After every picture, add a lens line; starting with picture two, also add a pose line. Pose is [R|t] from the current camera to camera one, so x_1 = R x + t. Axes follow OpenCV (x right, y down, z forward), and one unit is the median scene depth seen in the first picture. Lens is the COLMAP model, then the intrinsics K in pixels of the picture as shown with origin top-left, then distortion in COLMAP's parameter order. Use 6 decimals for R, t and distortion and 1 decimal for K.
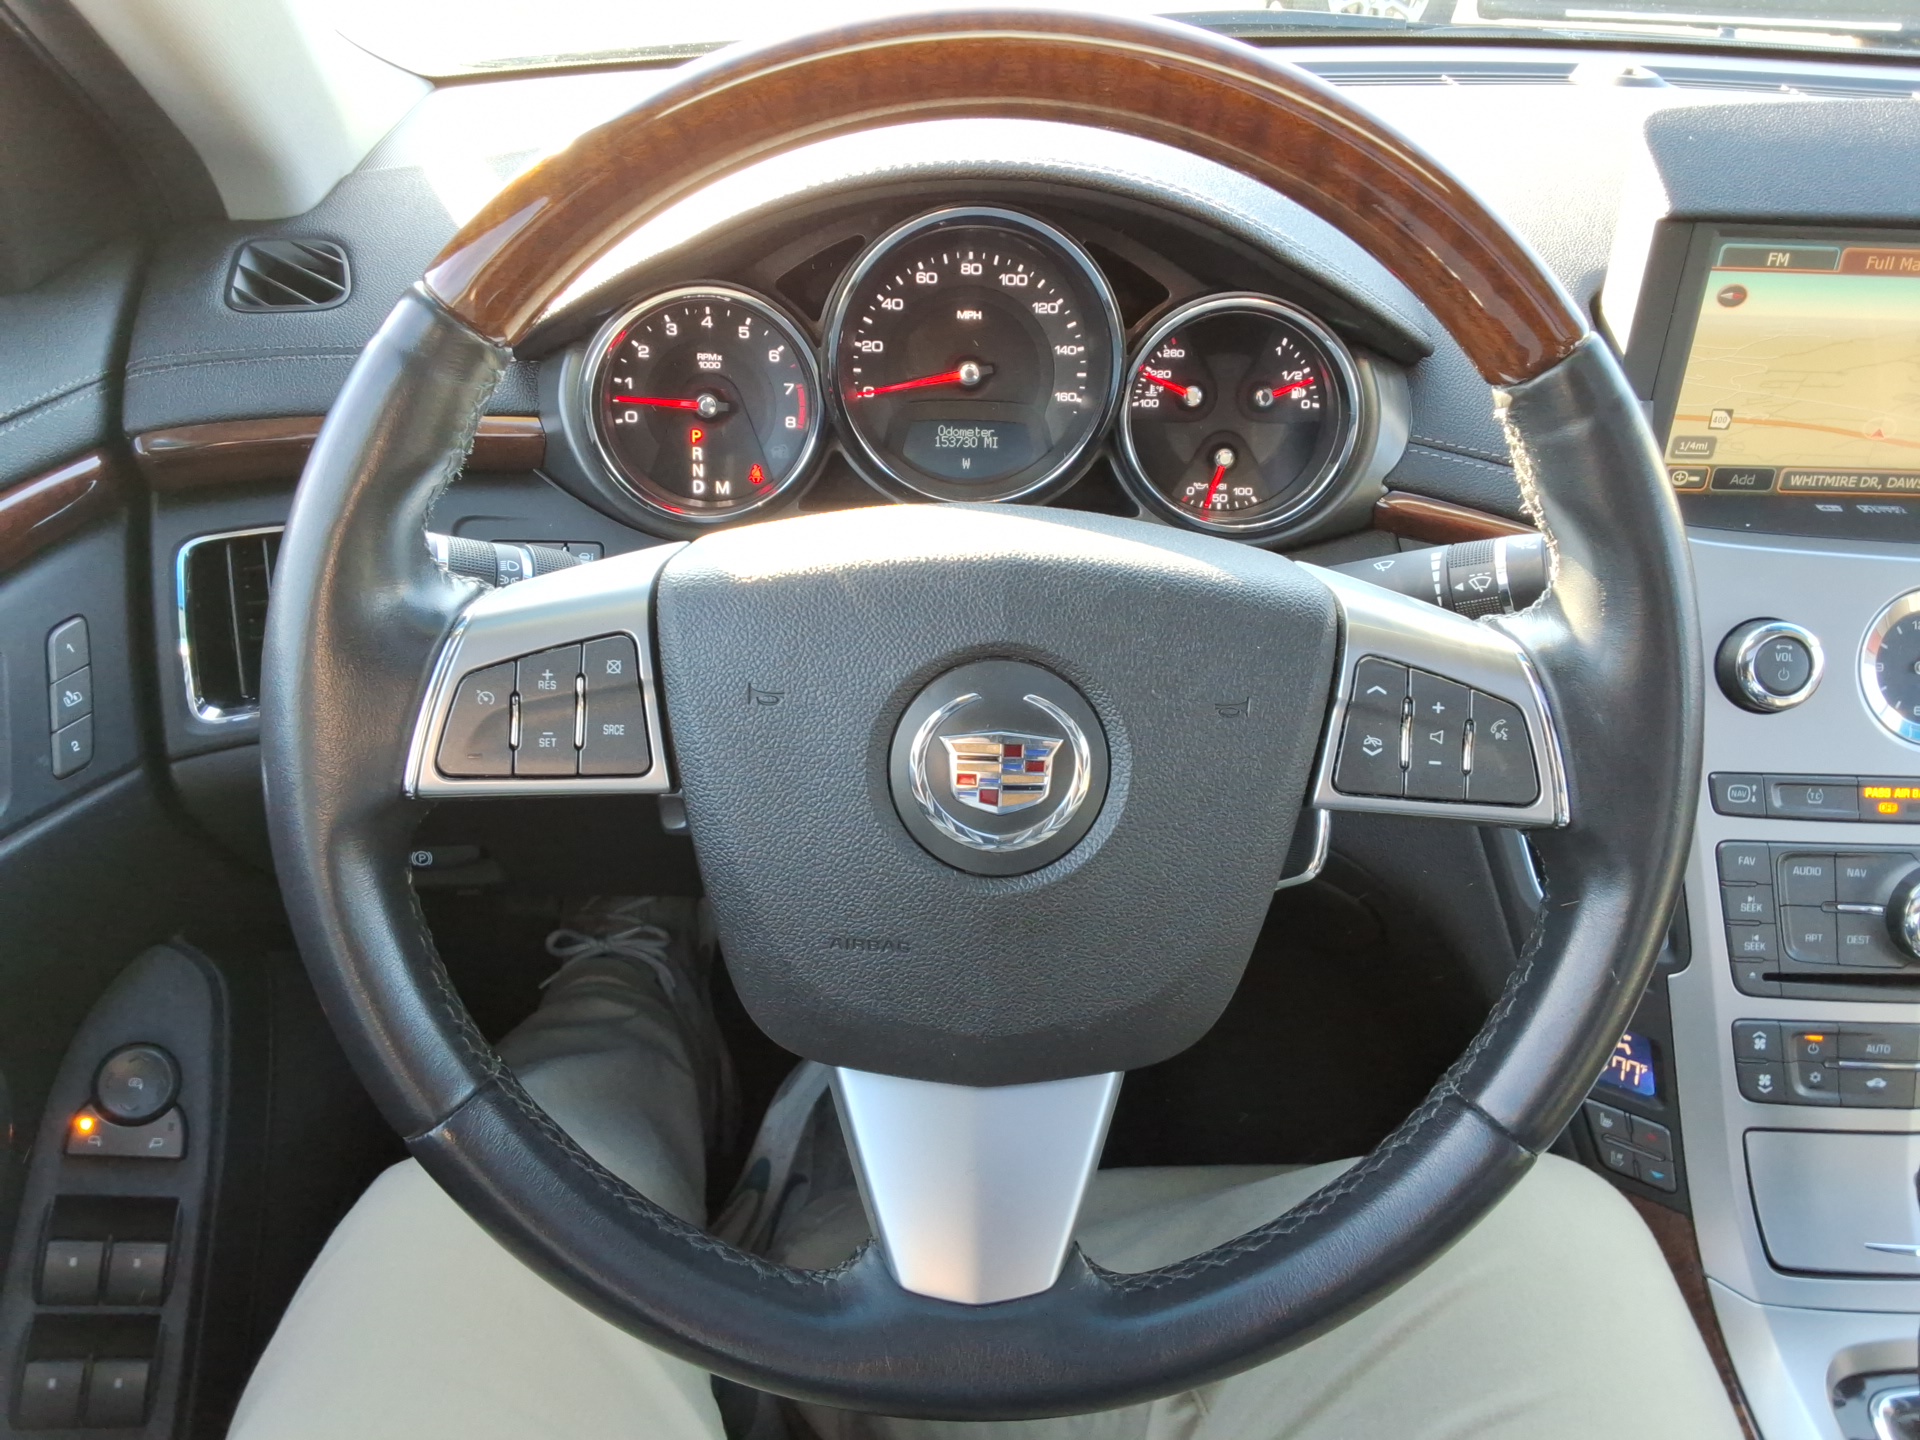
lens RADIAL K [[1530.1, 0, 981.3], [0, 1530.1, 711.1], [0, 0, 1]] dist [0.123555, -0.191447]
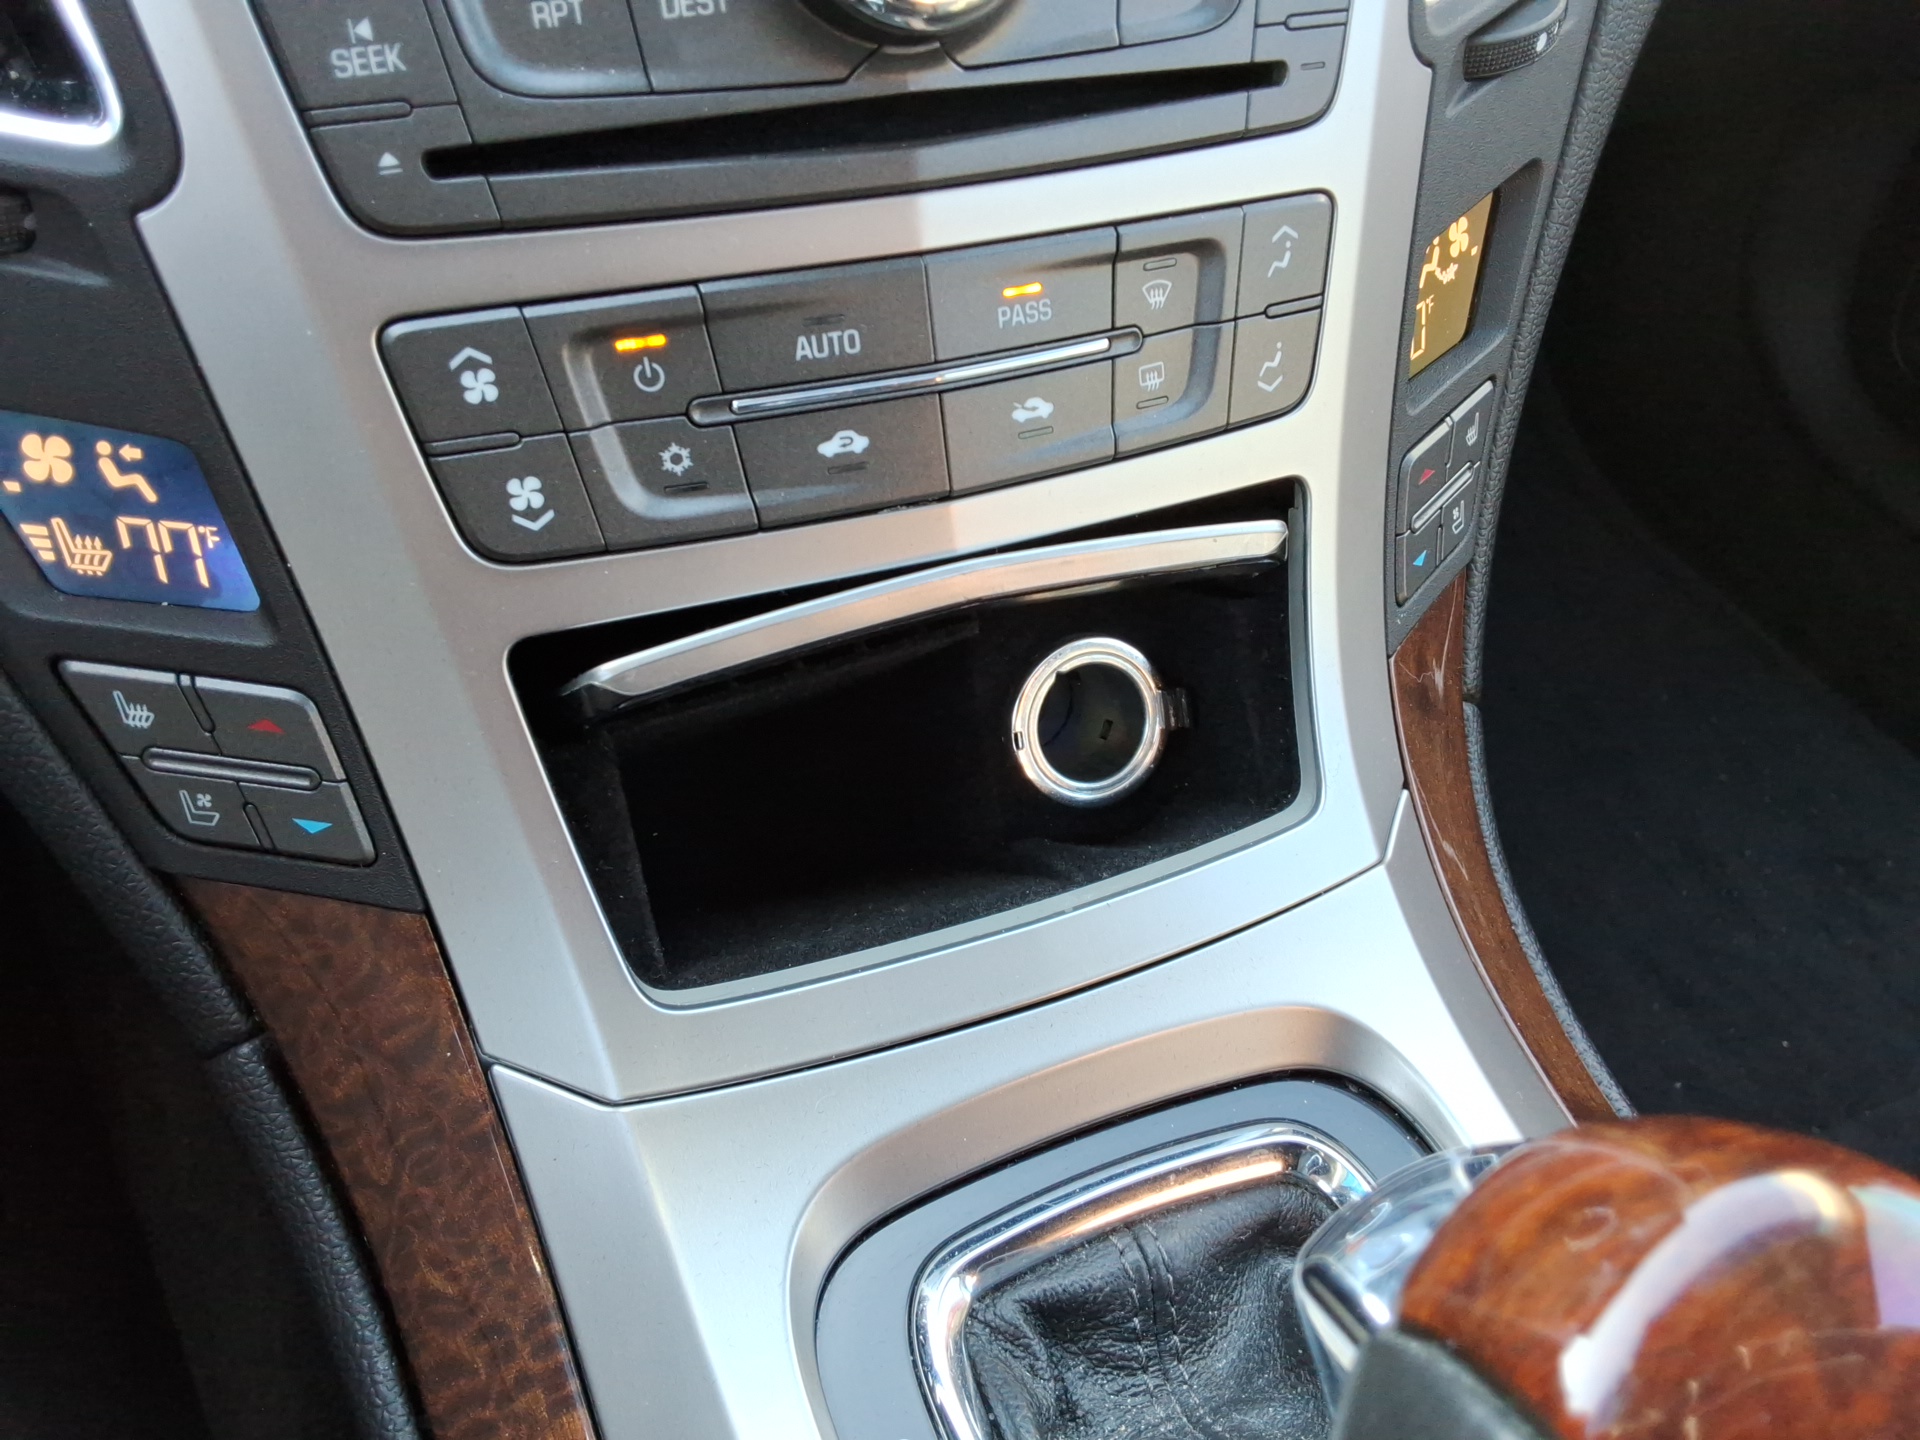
lens RADIAL K [[1549.1, 0, 975.3], [0, 1549.1, 694.1], [0, 0, 1]] dist [0.140968, -0.255733]
pose [[0.926188, -0.230066, 0.298740, 0.472211], [0.147281, 0.950079, 0.275059, 0.195009], [-0.347109, -0.210758, 0.913836, 0.636019]]
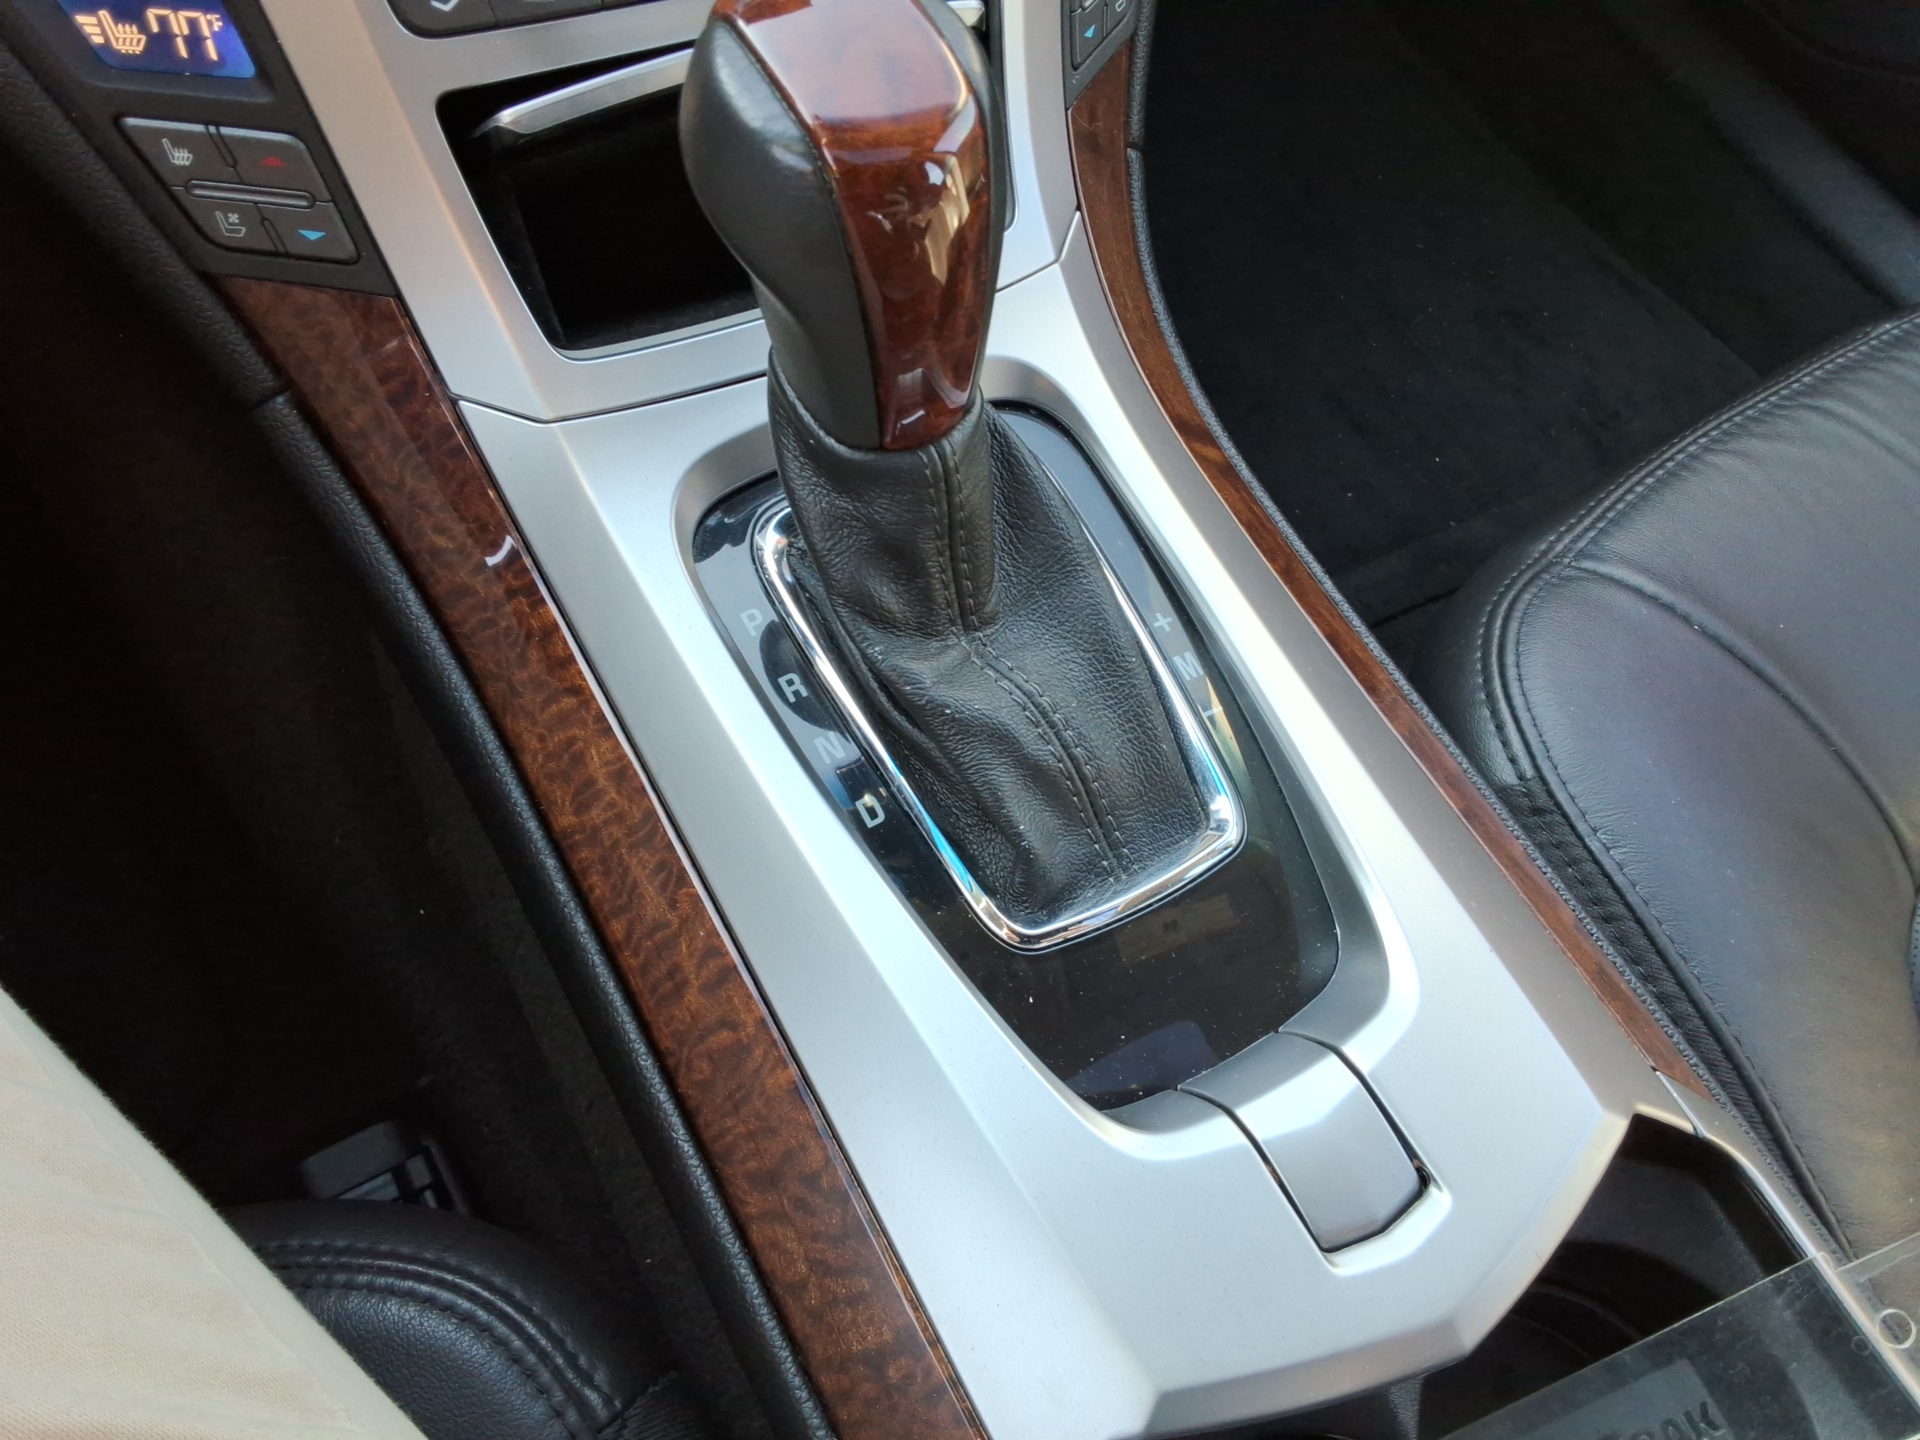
lens RADIAL K [[1576.1, 0, 989.4], [0, 1576.1, 724.7], [0, 0, 1]] dist [0.059438, -0.113070]
pose [[0.873025, -0.367098, 0.321039, 0.401681], [0.129908, 0.809577, 0.572458, 0.159825], [-0.470054, -0.458065, 0.754471, 0.437088]]
